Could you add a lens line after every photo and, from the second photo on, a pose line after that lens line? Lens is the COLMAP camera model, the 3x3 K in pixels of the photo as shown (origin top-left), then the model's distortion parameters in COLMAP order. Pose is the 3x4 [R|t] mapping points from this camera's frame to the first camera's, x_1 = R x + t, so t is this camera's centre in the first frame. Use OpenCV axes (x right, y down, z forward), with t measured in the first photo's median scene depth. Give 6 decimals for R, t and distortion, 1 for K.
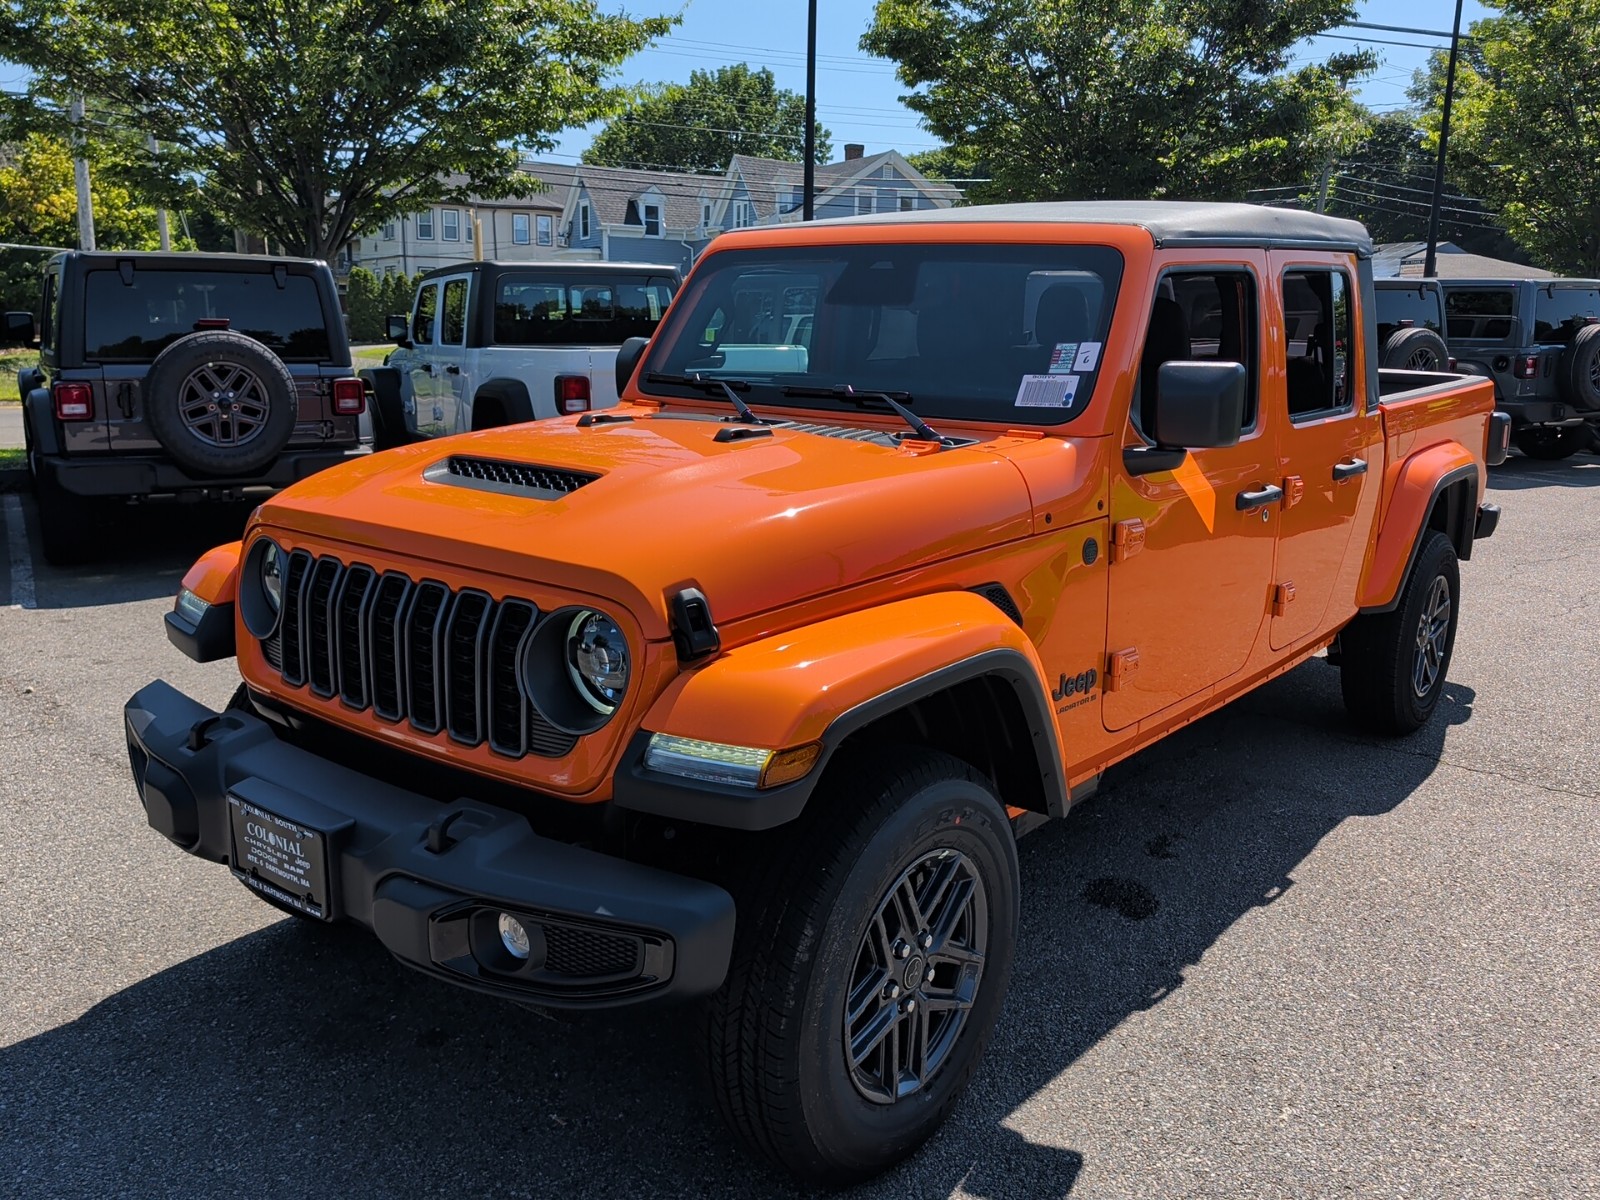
lens RADIAL K [[1351.7, 0, 811.9], [0, 1351.7, 602.4], [0, 0, 1]] dist [0.001770, 0.016487]
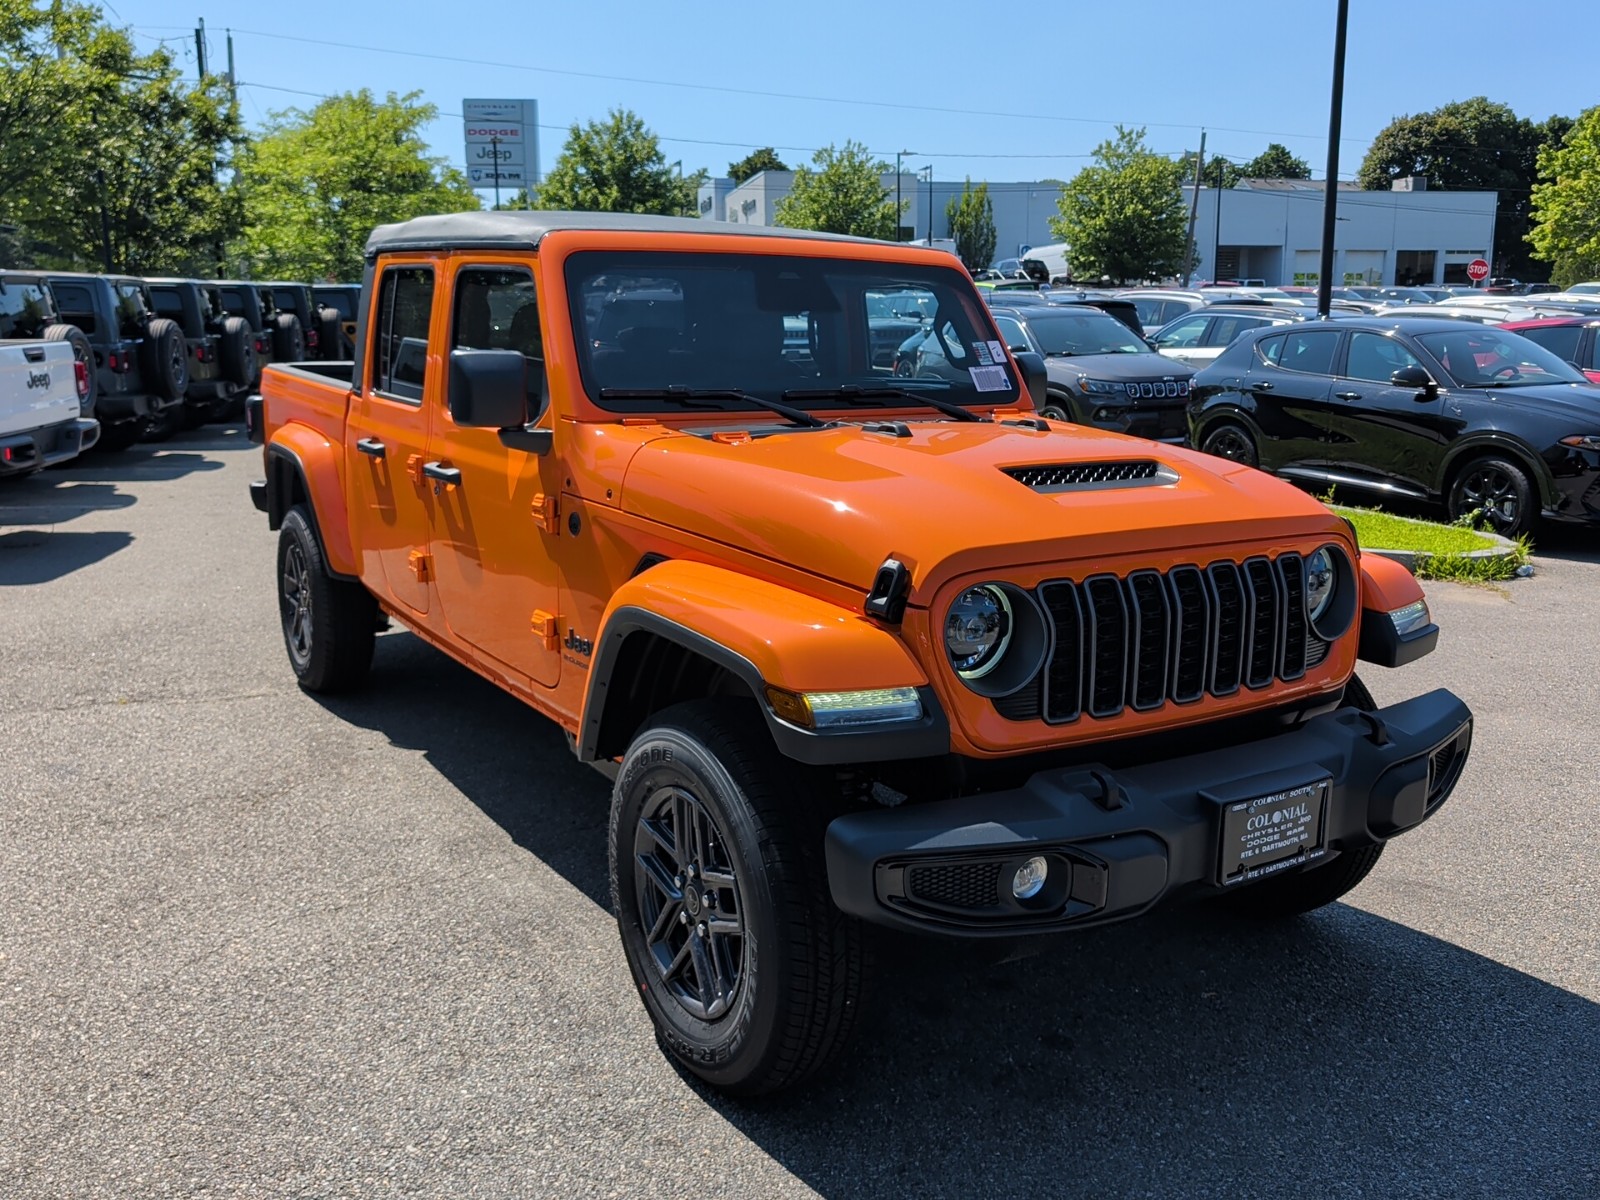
lens RADIAL K [[1351.7, 0, 811.9], [0, 1351.7, 602.4], [0, 0, 1]] dist [0.001770, 0.016487]
pose [[0.329427, -0.203473, 0.921996, -0.866324], [0.199231, 0.969496, 0.142771, -0.127429], [-0.922922, 0.136657, 0.359917, 0.547006]]
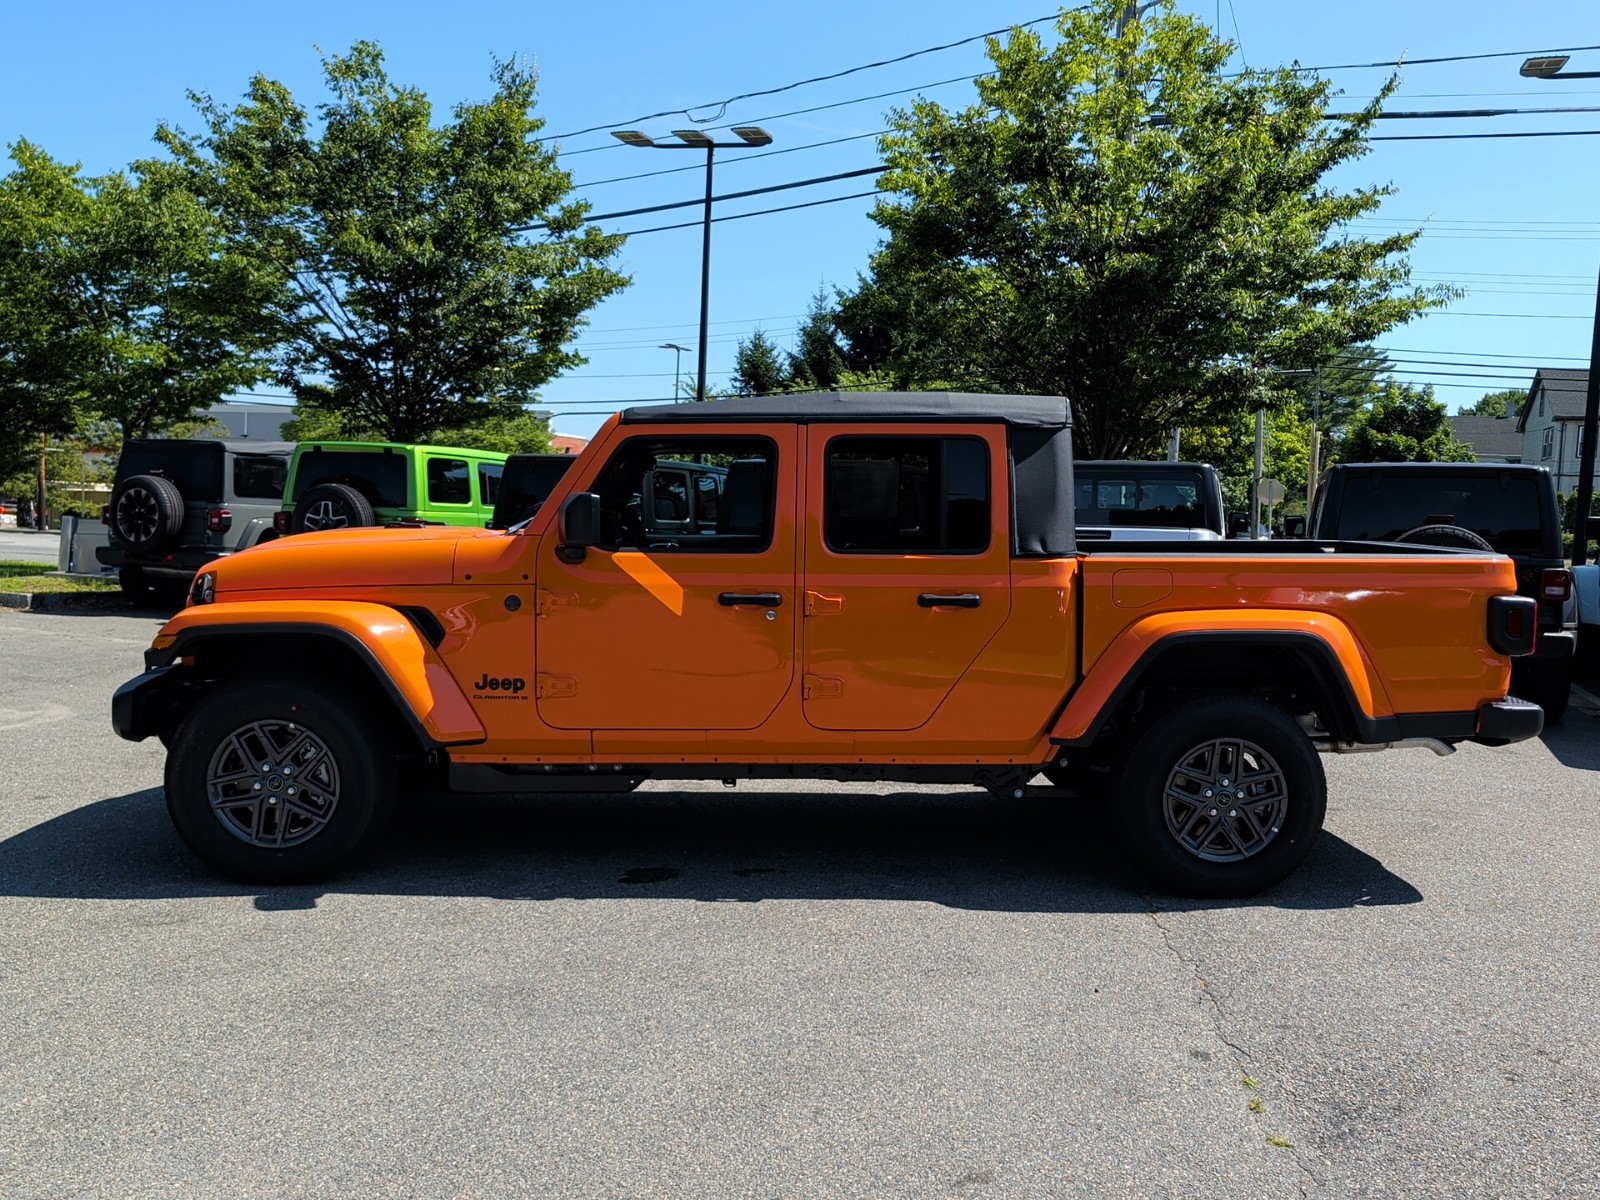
lens RADIAL K [[1351.7, 0, 811.9], [0, 1351.7, 602.4], [0, 0, 1]] dist [0.001770, 0.016487]
pose [[0.662995, 0.058739, -0.746316, 1.245361], [-0.177331, 0.980867, -0.080333, 0.021307], [0.727318, 0.185605, 0.660726, 0.134111]]
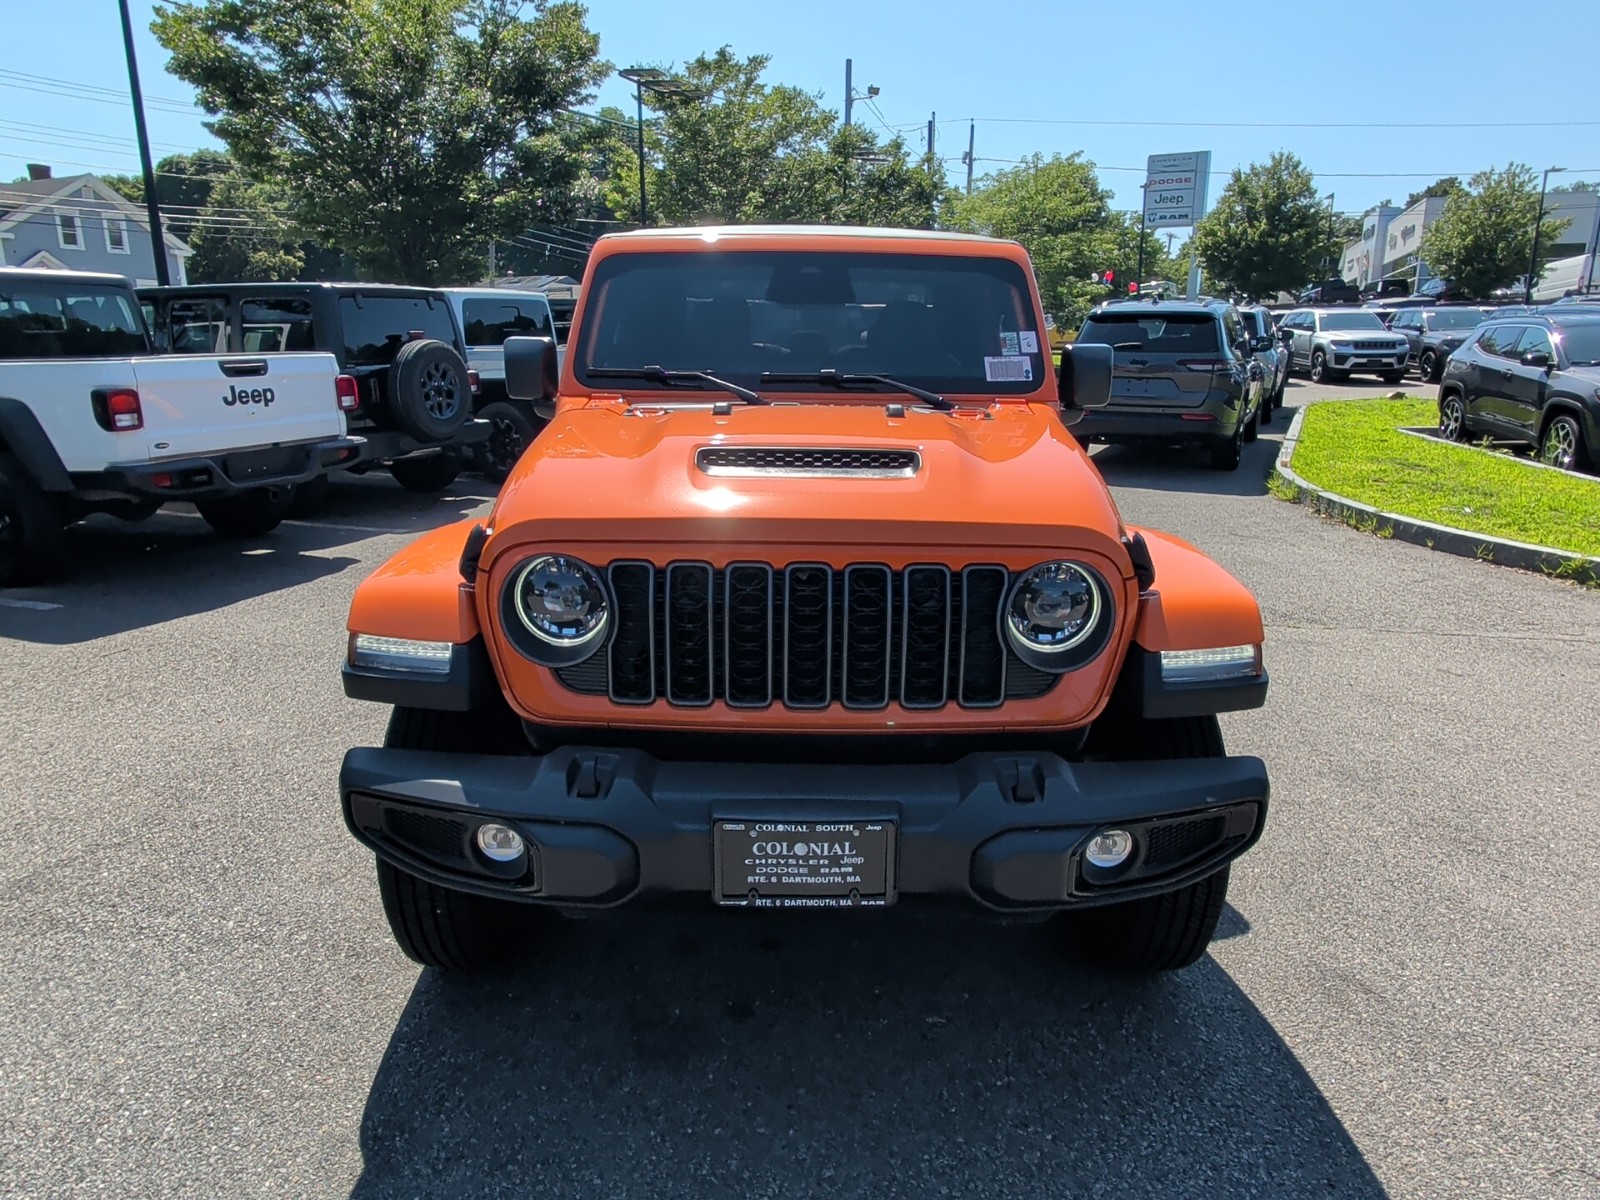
lens RADIAL K [[1027.3, 0, 821.7], [0, 1027.3, 610.5], [0, 0, 1]] dist [0.001579, 0.002489]
pose [[0.781112, -0.171463, 0.600387, -0.469485], [0.137359, 0.985188, 0.102652, -0.039132], [-0.609095, 0.002286, 0.793094, 0.239808]]
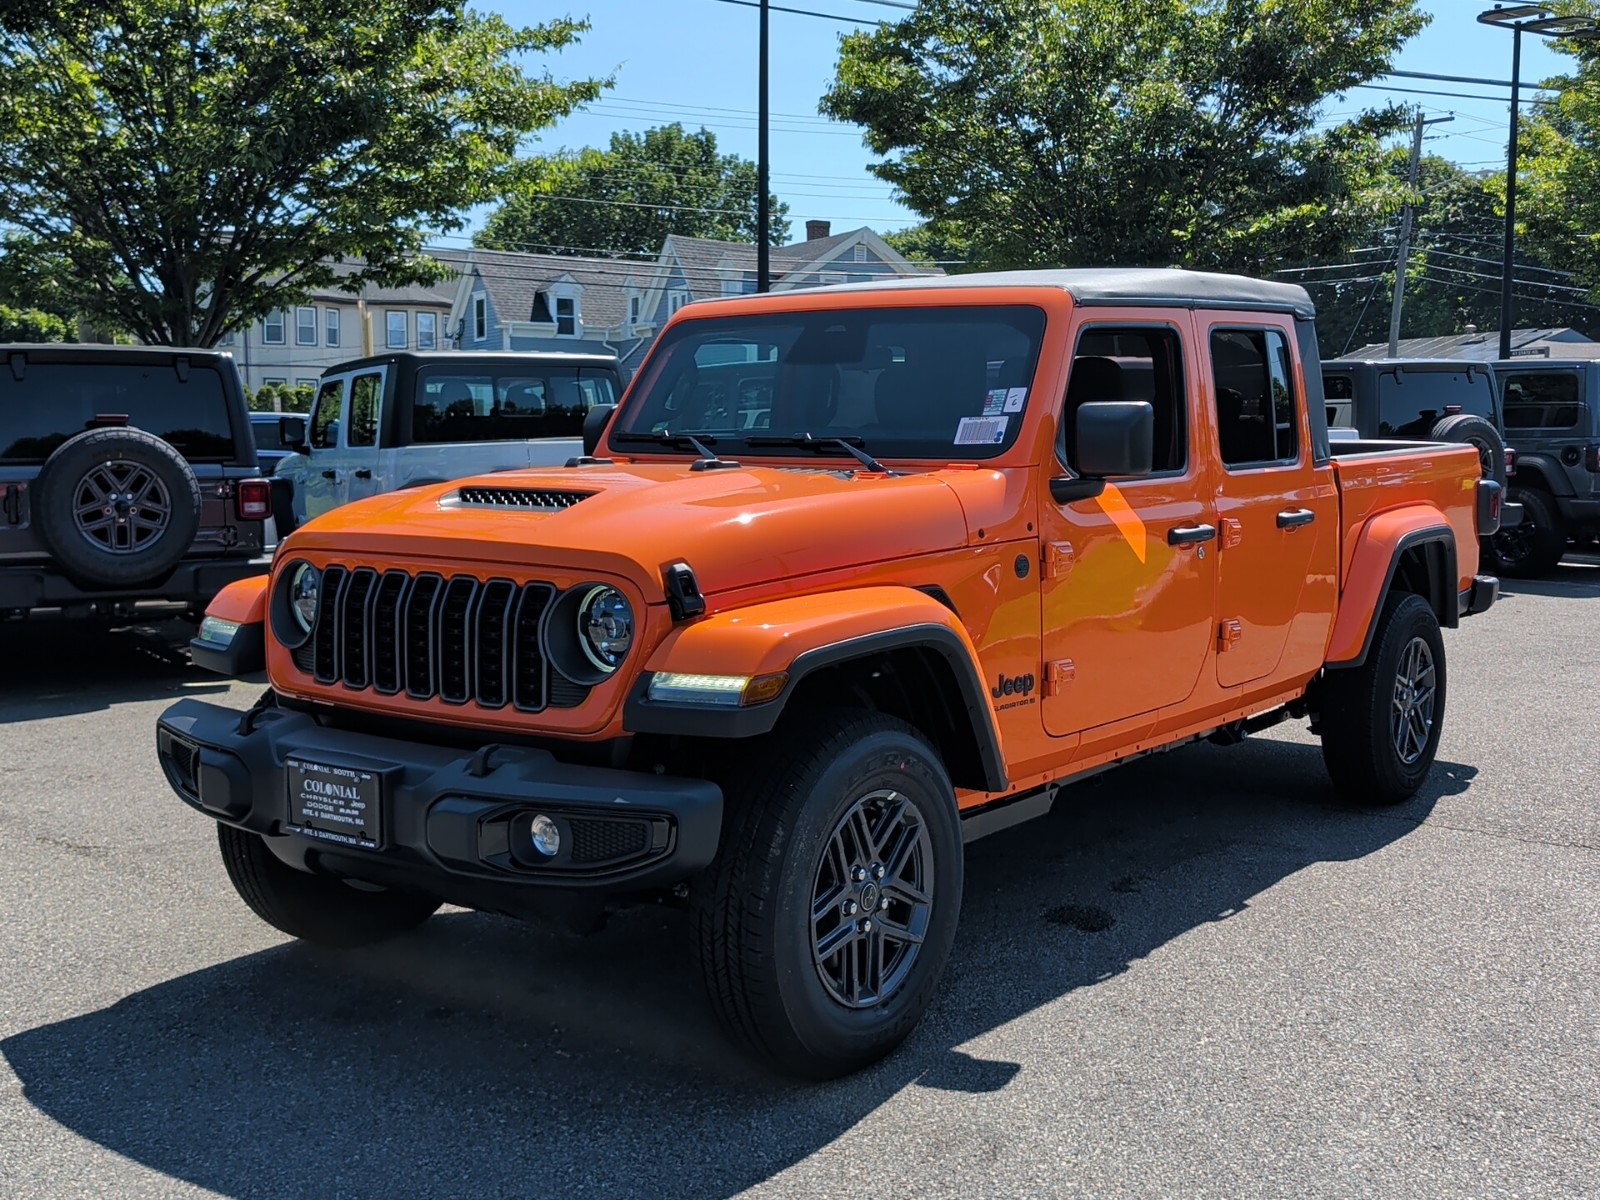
lens RADIAL K [[1770.6, 0, 821.9], [0, 1770.6, 598.9], [0, 0, 1]] dist [0.119495, -0.351099]
pose [[0.999425, -0.019325, 0.027861, -0.002755], [0.022450, 0.992926, -0.116596, 0.118257], [-0.025410, 0.117155, 0.992789, -0.349622]]
